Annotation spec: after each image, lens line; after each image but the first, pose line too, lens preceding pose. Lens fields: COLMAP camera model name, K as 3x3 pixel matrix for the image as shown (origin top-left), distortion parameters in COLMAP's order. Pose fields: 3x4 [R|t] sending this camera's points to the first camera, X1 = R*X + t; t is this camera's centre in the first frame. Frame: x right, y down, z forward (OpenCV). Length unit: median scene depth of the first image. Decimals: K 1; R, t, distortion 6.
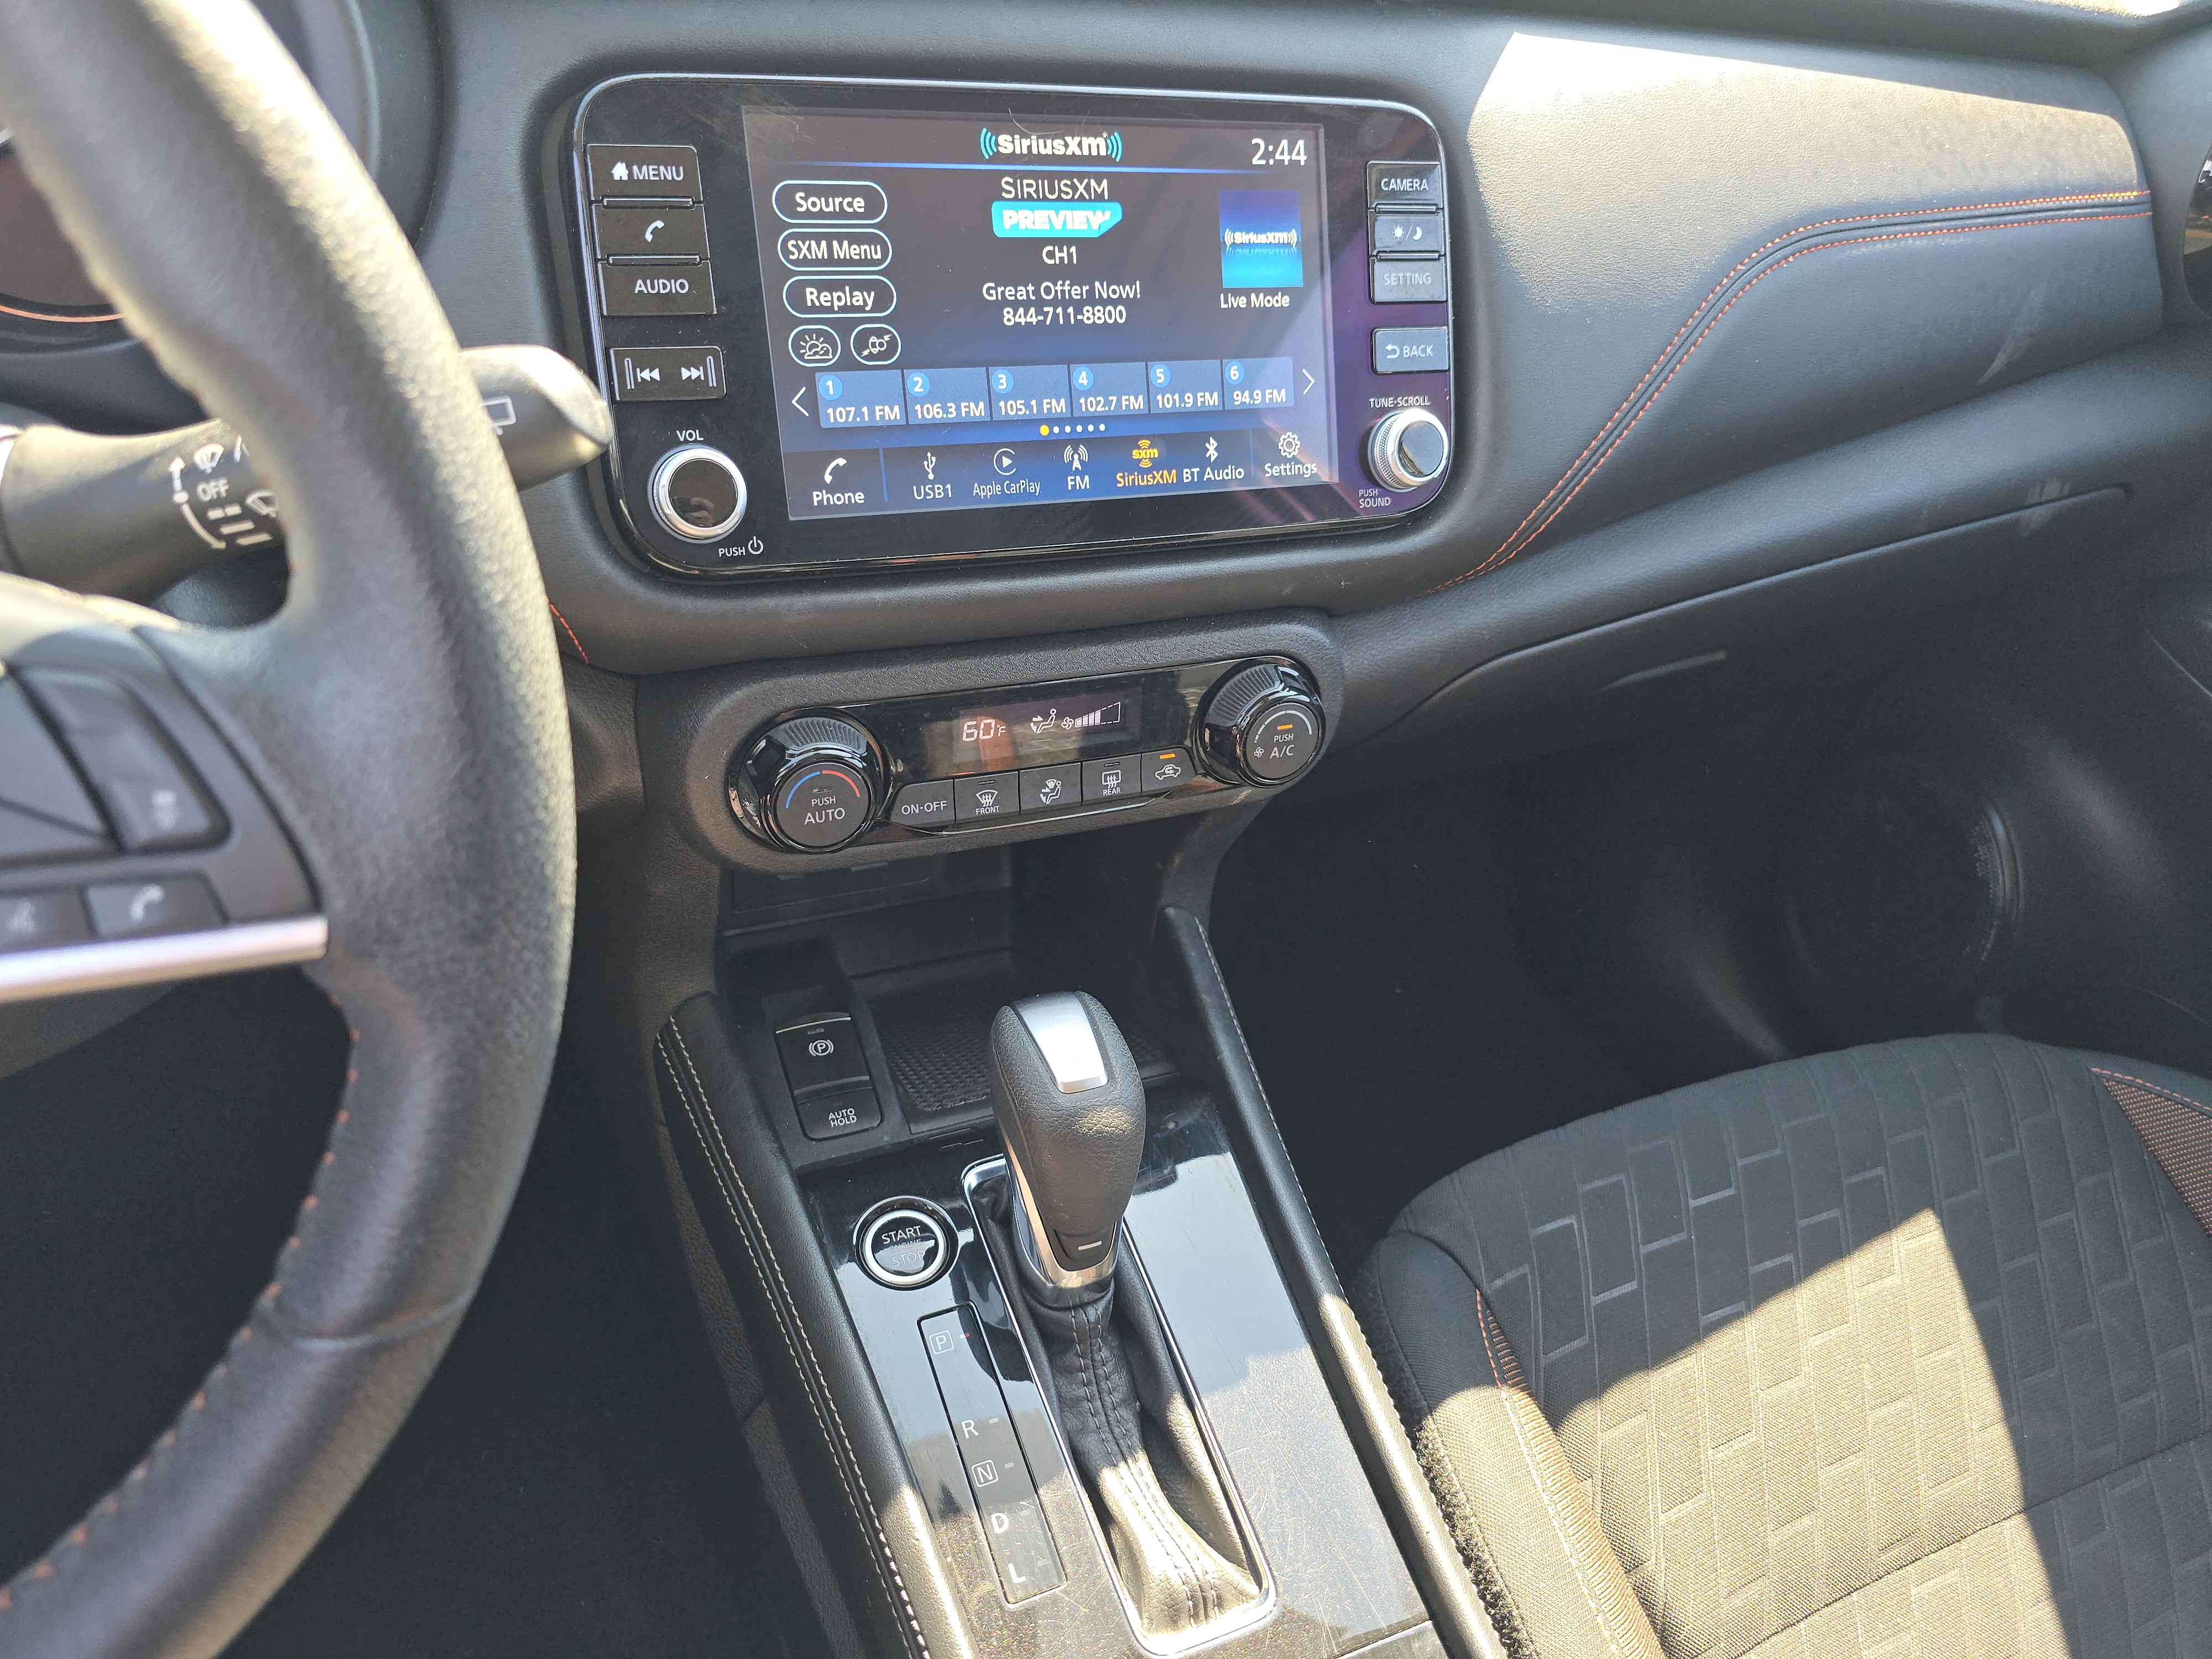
lens RADIAL K [[1508.6, 0, 1104.9], [0, 1508.6, 833.9], [0, 0, 1]] dist [0.032403, -0.066738]
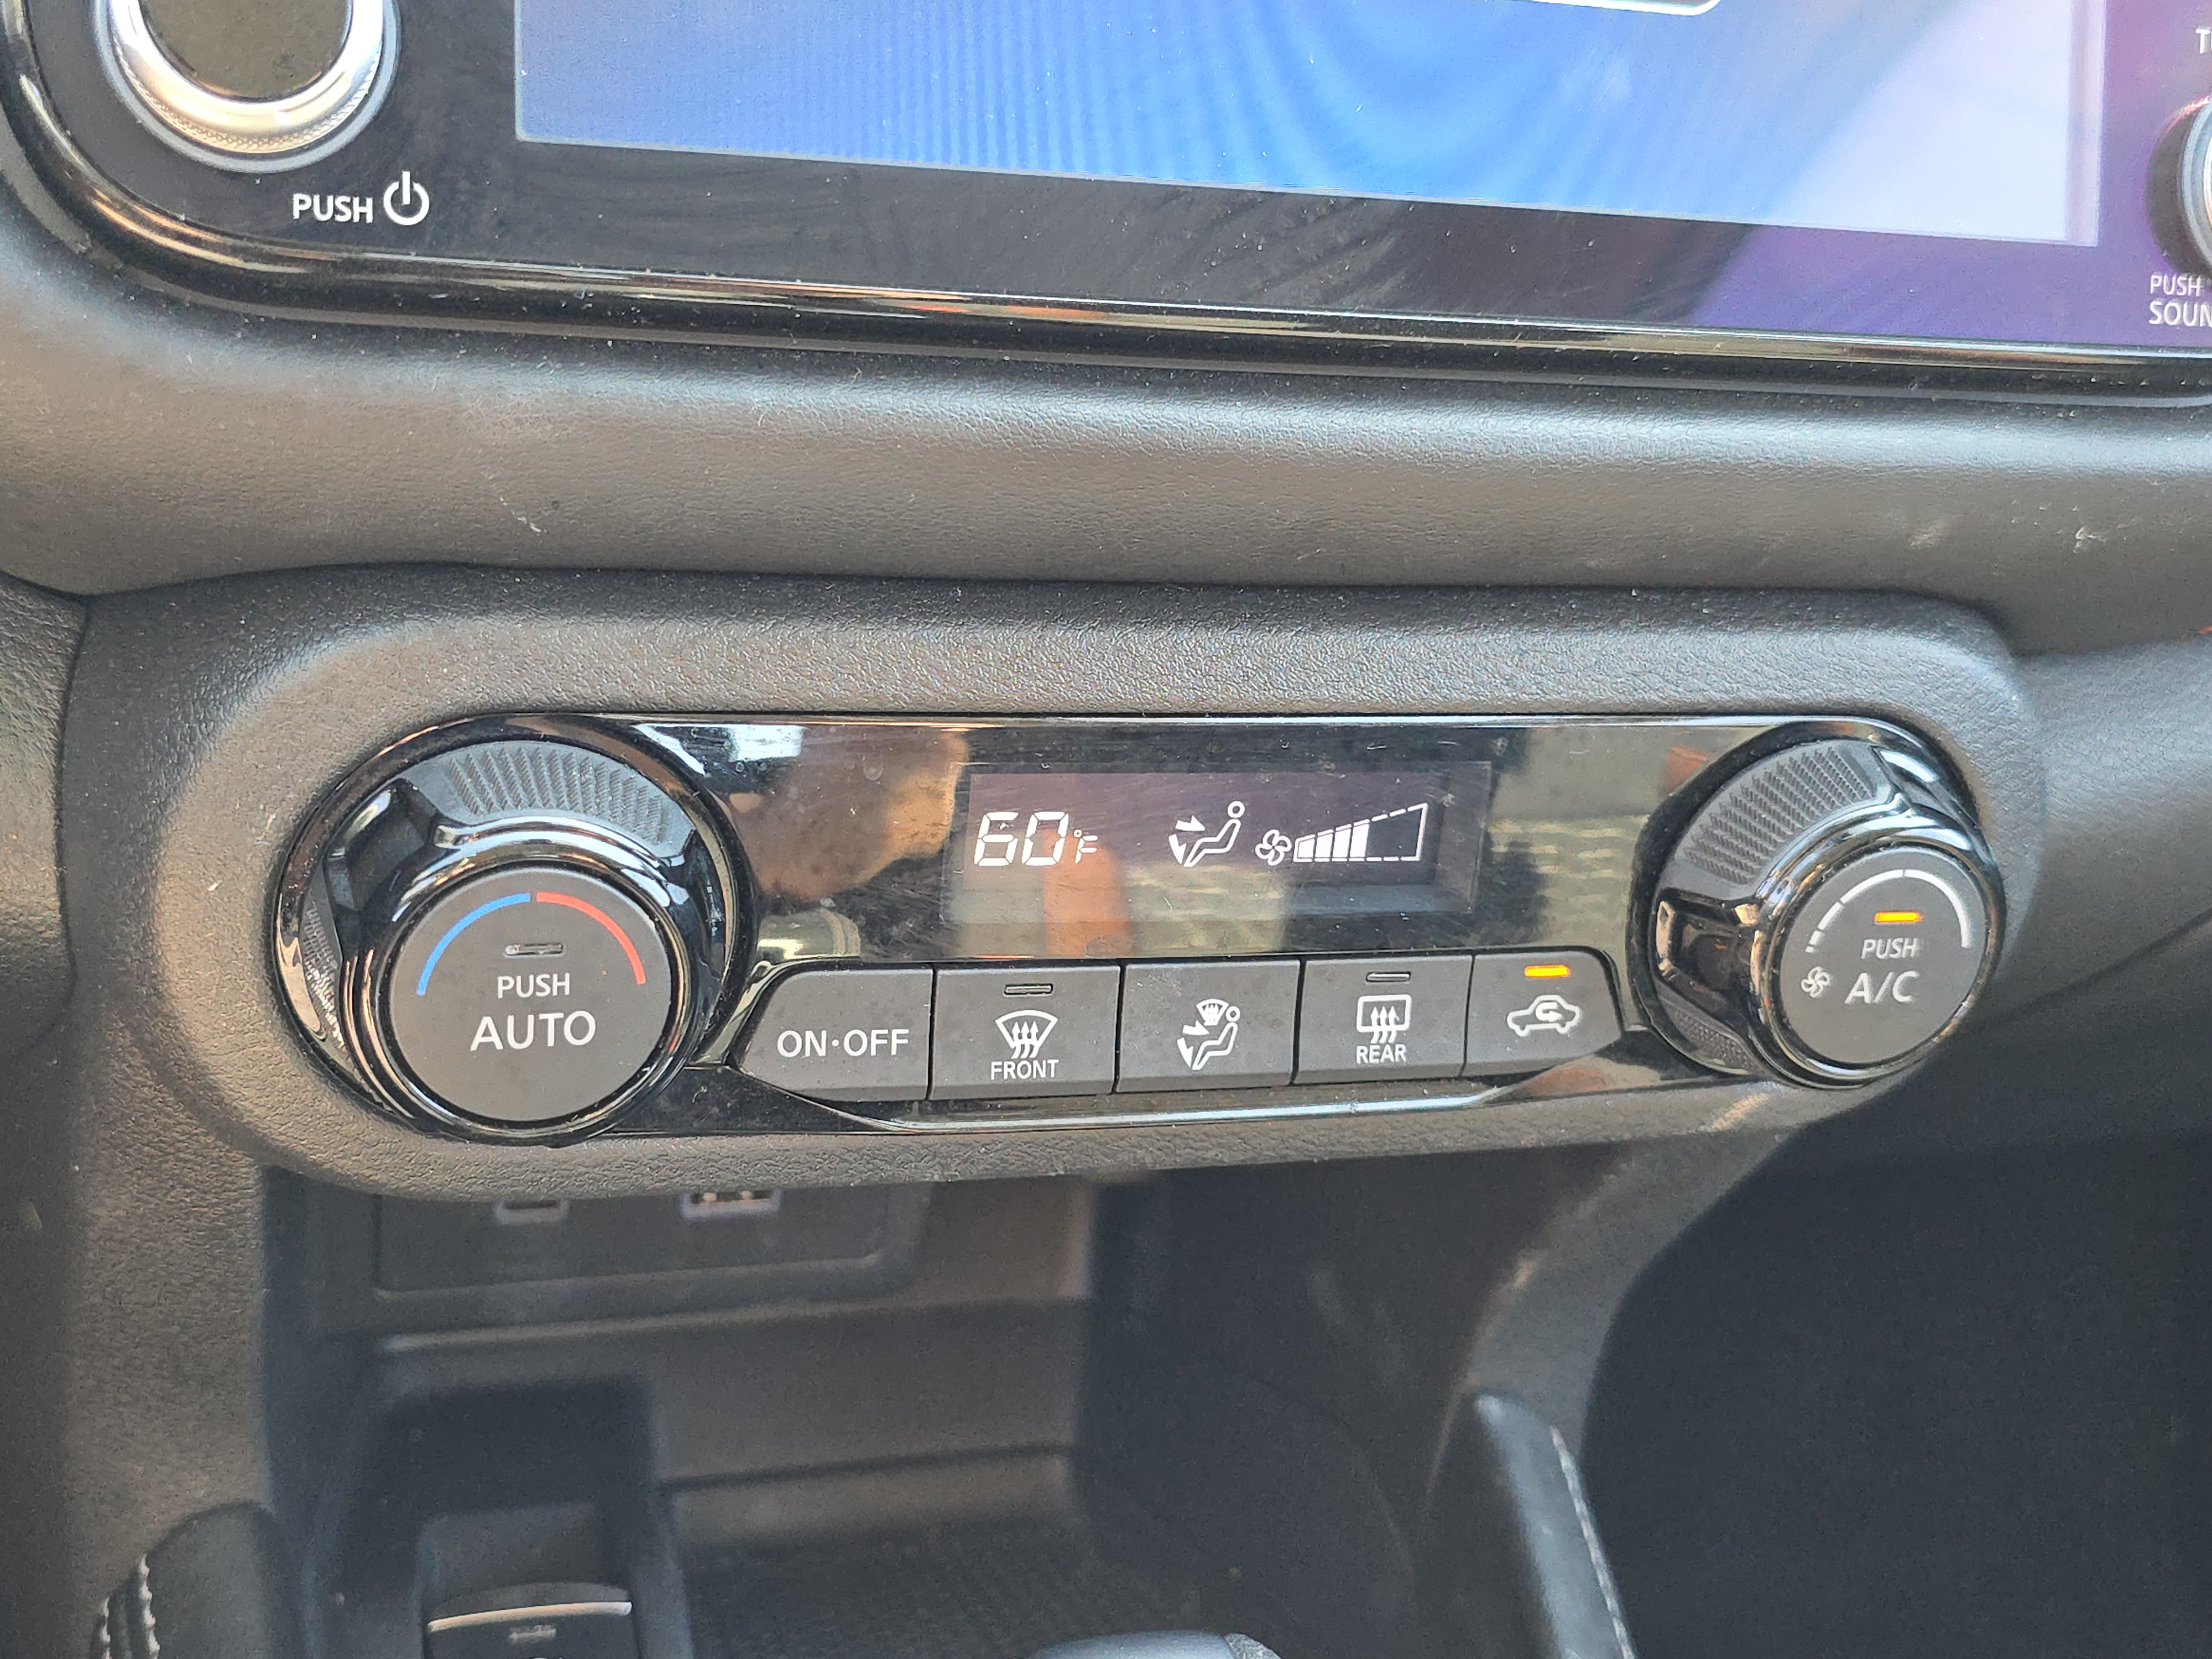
lens RADIAL K [[2598.3, 0, 1091.0], [0, 2598.3, 826.2], [0, 0, 1]] dist [0.039382, -0.033855]
pose [[0.992590, 0.086300, -0.085546, -0.015916], [-0.097857, 0.985061, -0.141697, 0.012196], [0.072040, 0.149018, 0.986207, 0.399790]]
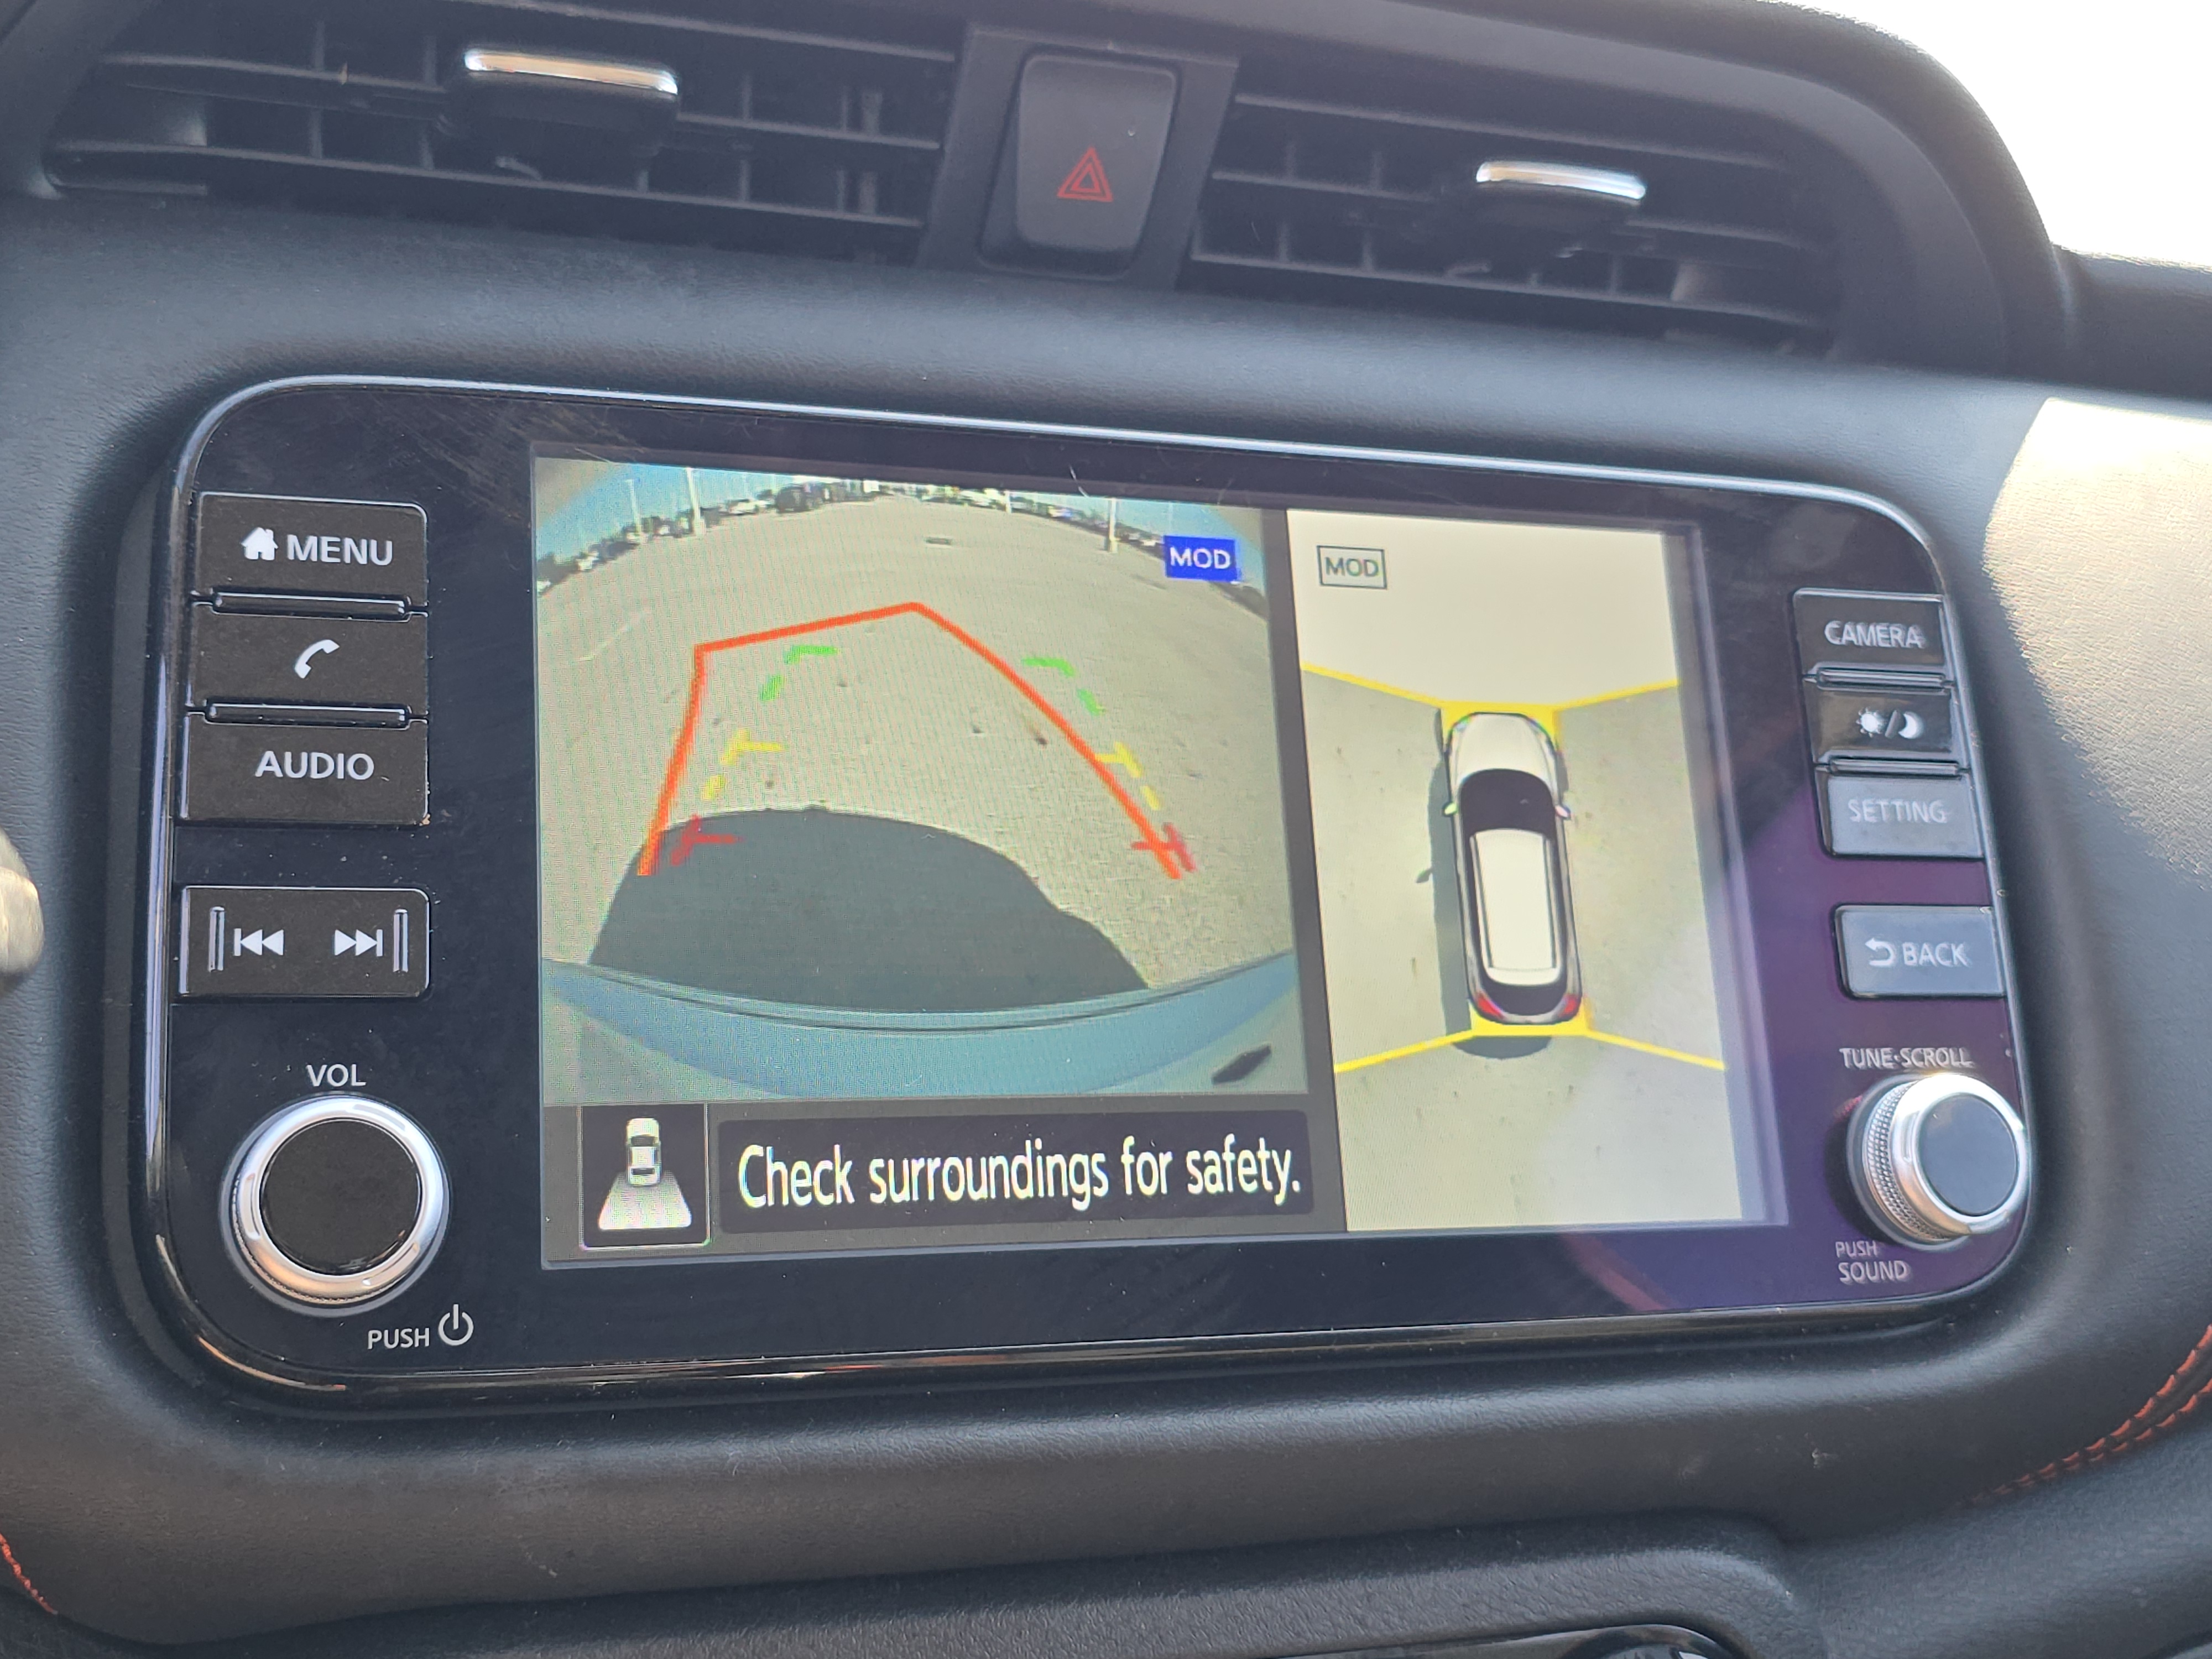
lens RADIAL K [[2598.3, 0, 1091.0], [0, 2598.3, 826.2], [0, 0, 1]] dist [0.039382, -0.033855]
pose [[0.998019, -0.002504, -0.062864, -0.002699], [-0.024236, 0.906788, -0.420889, -0.009740], [0.058058, 0.421579, 0.904931, 0.241337]]
